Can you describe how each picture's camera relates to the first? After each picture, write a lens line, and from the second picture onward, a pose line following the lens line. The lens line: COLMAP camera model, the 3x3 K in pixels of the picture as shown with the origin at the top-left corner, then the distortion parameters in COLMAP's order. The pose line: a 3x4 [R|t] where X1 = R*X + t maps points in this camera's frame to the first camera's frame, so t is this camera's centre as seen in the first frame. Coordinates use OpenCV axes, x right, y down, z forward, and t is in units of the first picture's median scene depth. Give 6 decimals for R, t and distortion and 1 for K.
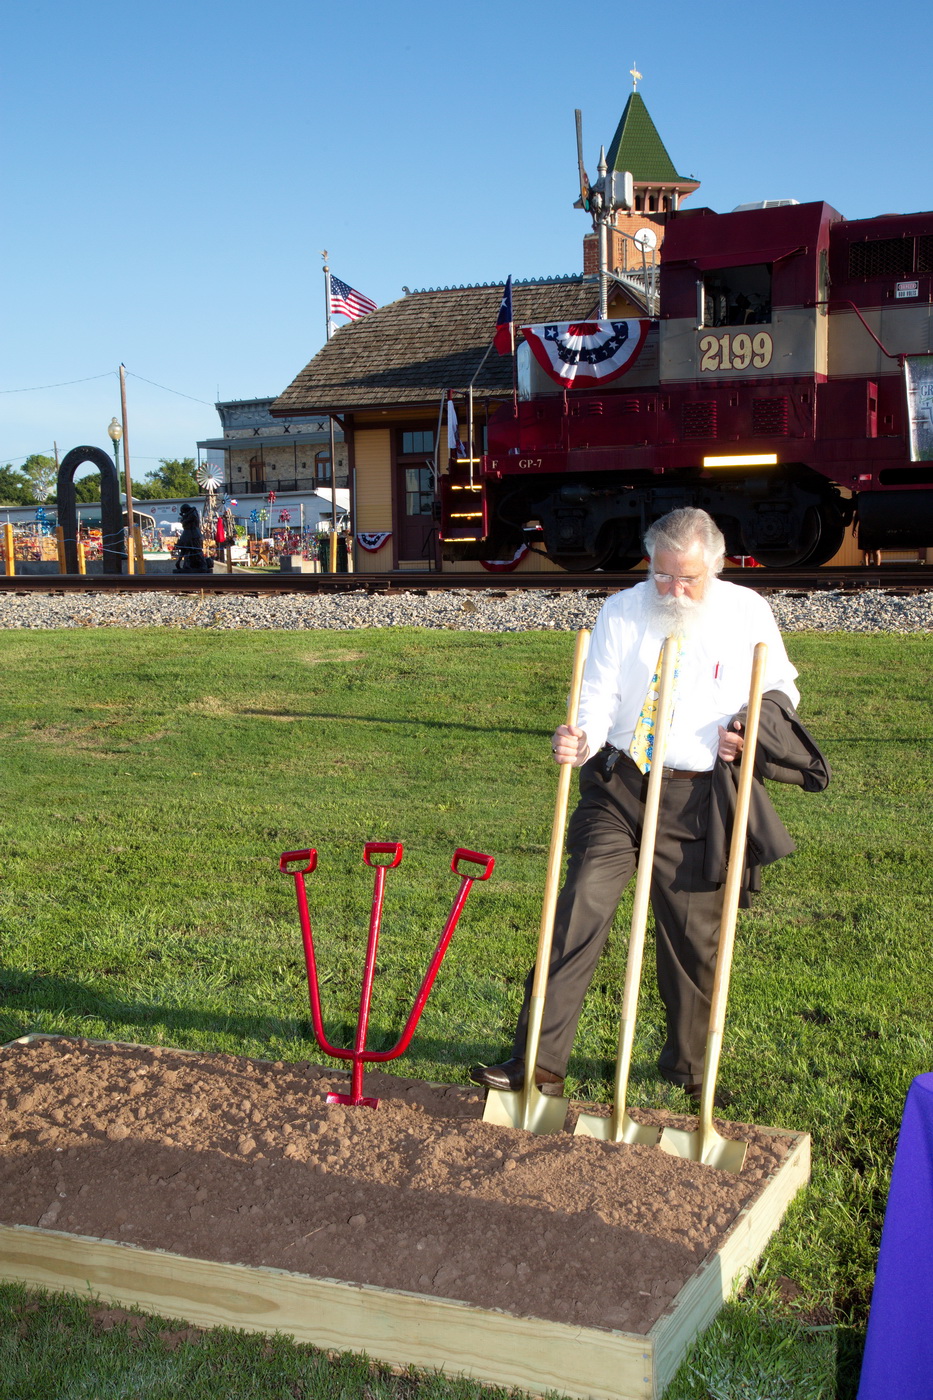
lens RADIAL K [[1637.5, 0, 466.5], [0, 1637.5, 700.0], [0, 0, 1]] dist [0.018438, 0.324650]
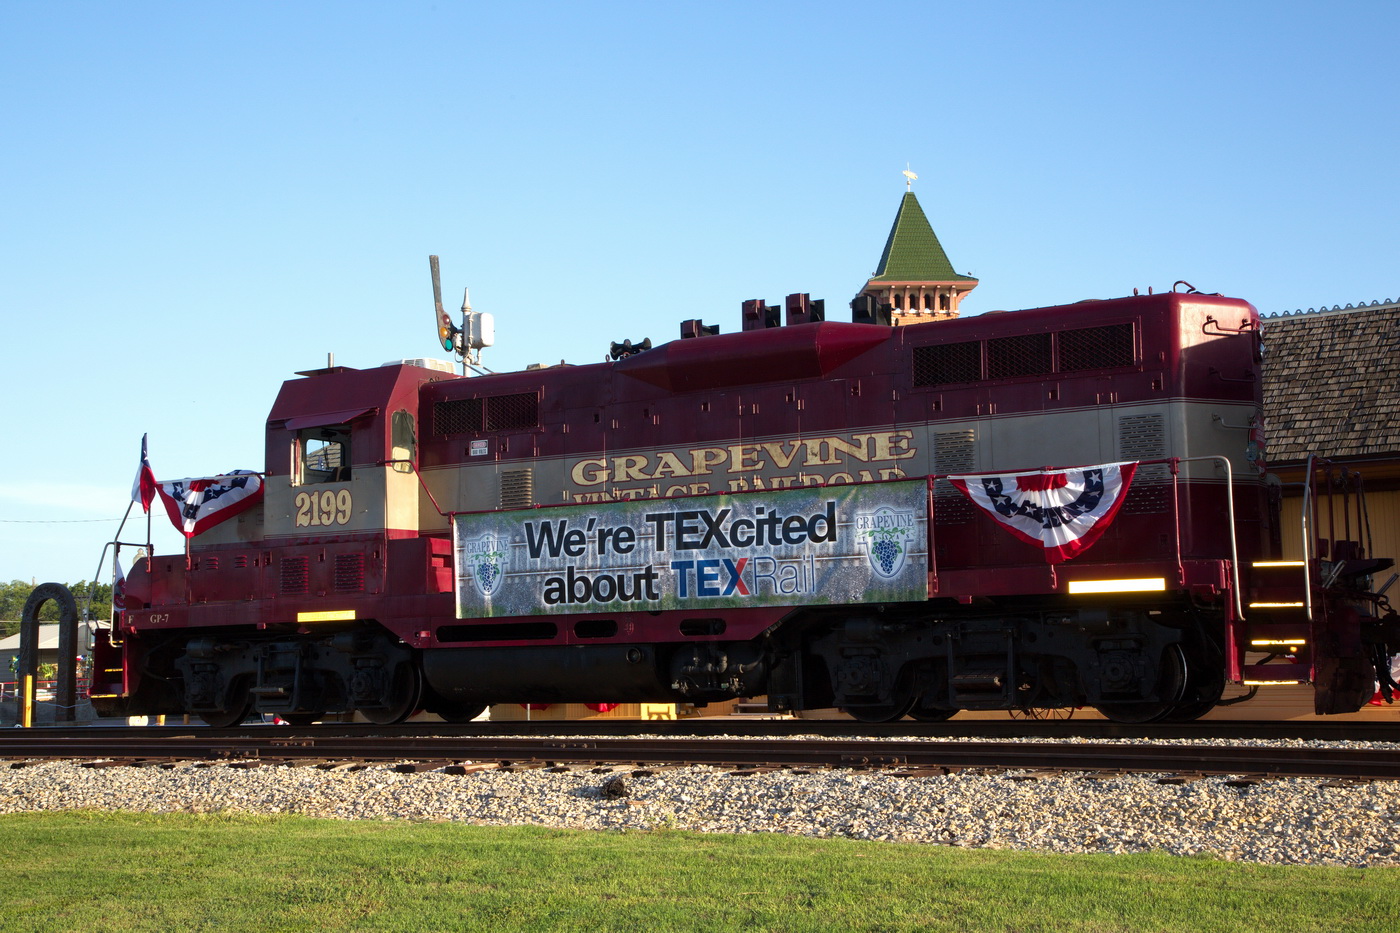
lens RADIAL K [[1824.1, 0, 700.0], [0, 1824.1, 466.5], [0, 0, 1]] dist [0.138242, 0.053926]
pose [[0.995055, -0.014135, -0.098314, 0.290308], [-0.005603, 0.980258, -0.197642, -0.010181], [0.099167, 0.197216, 0.975332, -0.040902]]
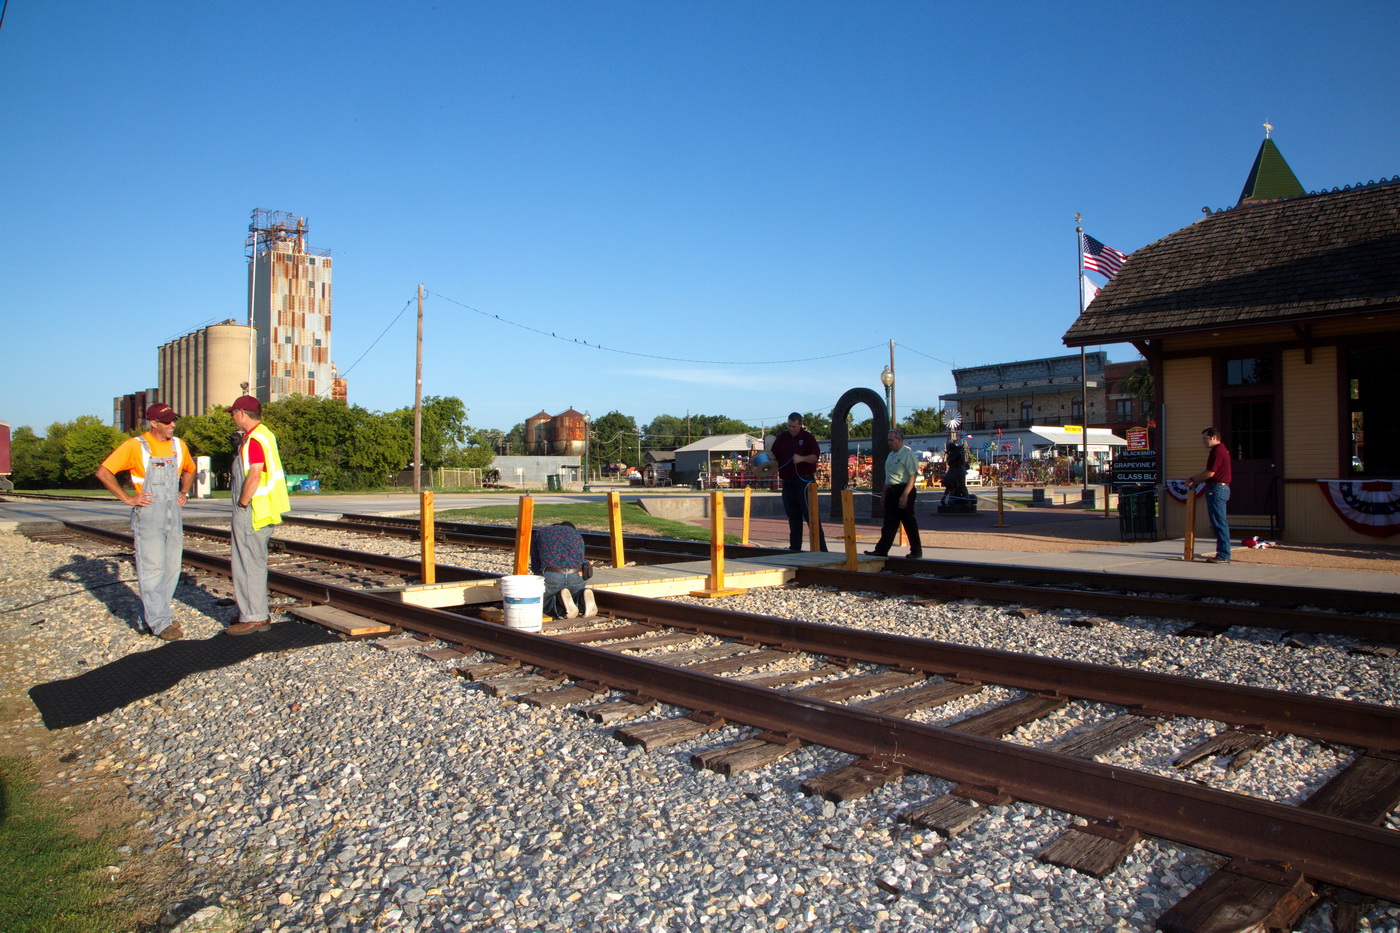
lens RADIAL K [[968.0, 0, 700.0], [0, 968.0, 466.5], [0, 0, 1]] dist [-0.067209, 0.001821]
pose [[0.922305, 0.009138, -0.386355, -0.101572], [-0.042746, 0.995998, -0.078486, -0.061704], [0.384092, 0.088904, 0.919005, 0.468459]]
